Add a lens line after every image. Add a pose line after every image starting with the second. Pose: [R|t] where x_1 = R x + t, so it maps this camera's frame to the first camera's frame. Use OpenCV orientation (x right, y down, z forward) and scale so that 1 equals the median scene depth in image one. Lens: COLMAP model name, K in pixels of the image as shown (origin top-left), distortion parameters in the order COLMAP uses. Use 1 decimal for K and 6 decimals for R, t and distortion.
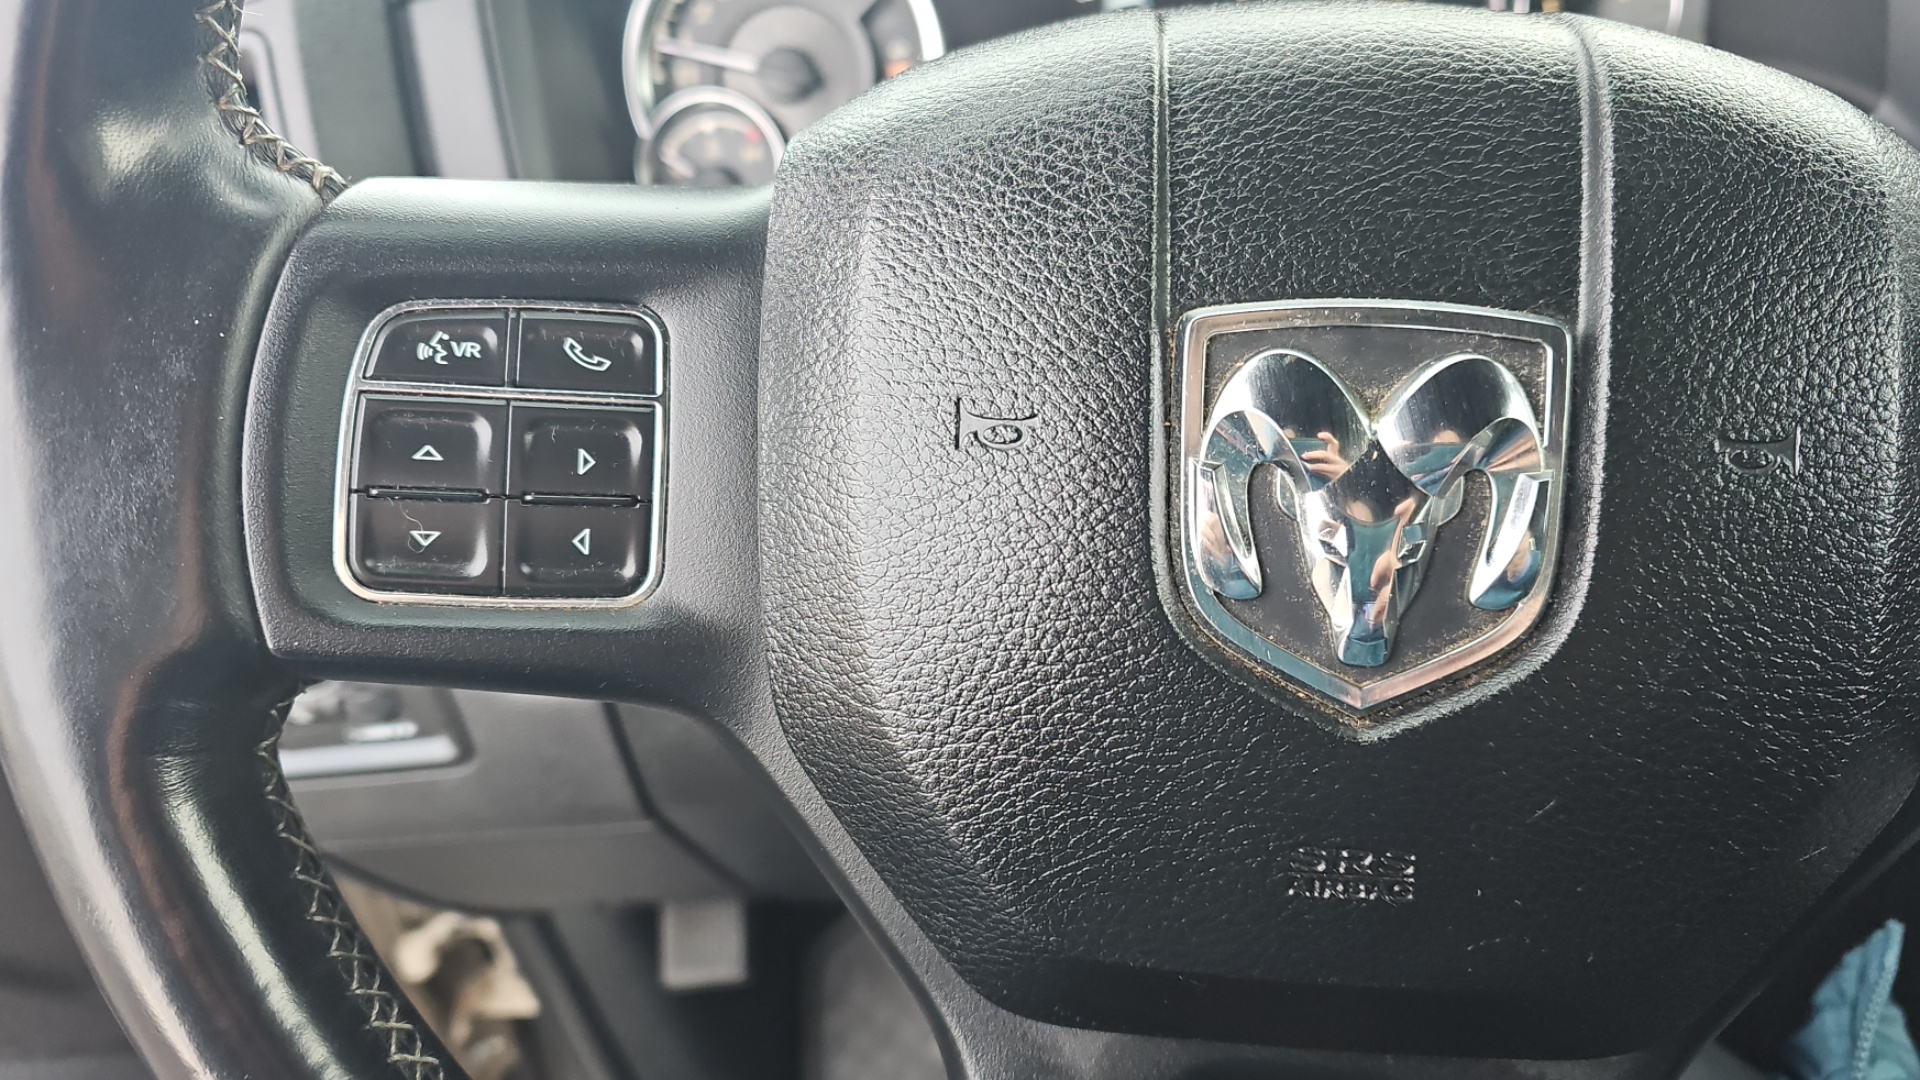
lens RADIAL K [[1408.3, 0, 941.9], [0, 1408.3, 539.2], [0, 0, 1]] dist [0.024234, -0.047488]
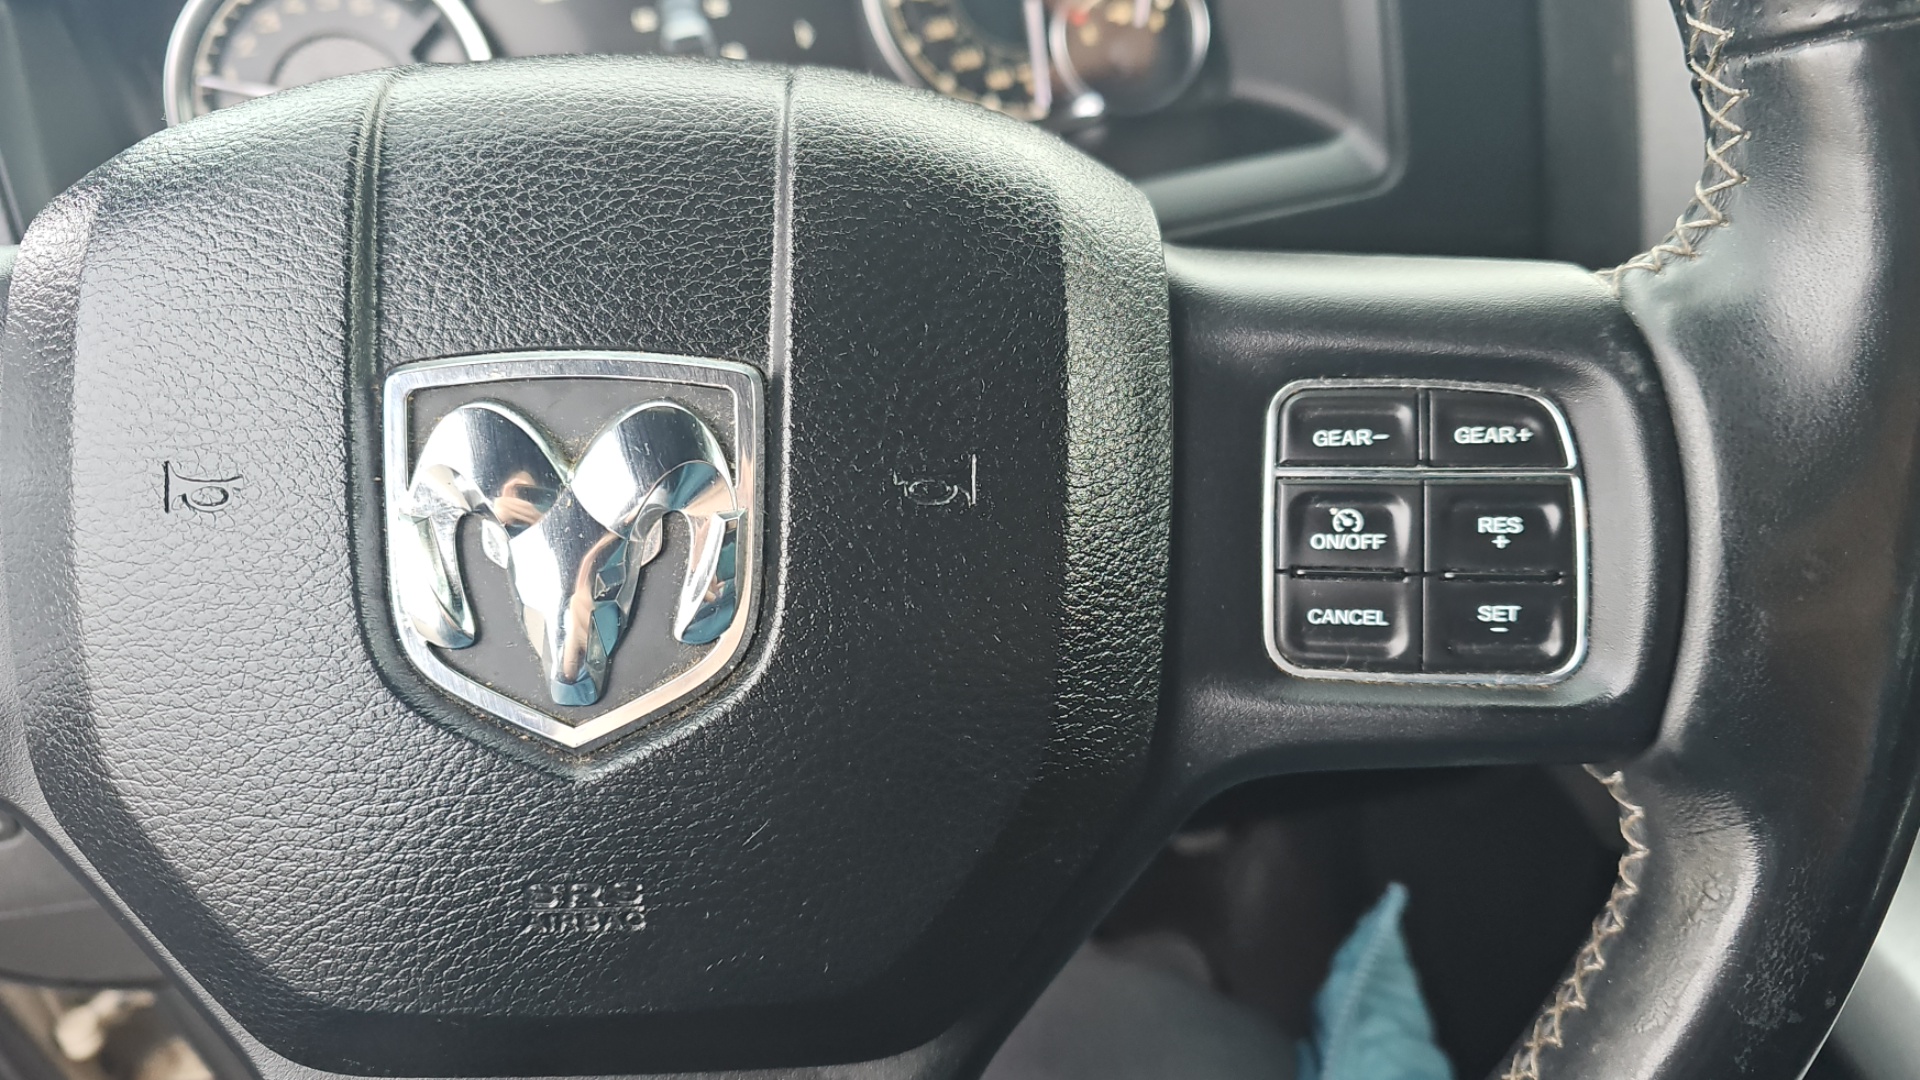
lens RADIAL K [[1408.3, 0, 941.9], [0, 1408.3, 539.2], [0, 0, 1]] dist [0.024234, -0.047488]
pose [[0.991654, -0.047841, 0.119726, 0.438148], [0.048709, 0.998804, -0.004333, -0.013990], [-0.119375, 0.010129, 0.992798, -0.057381]]
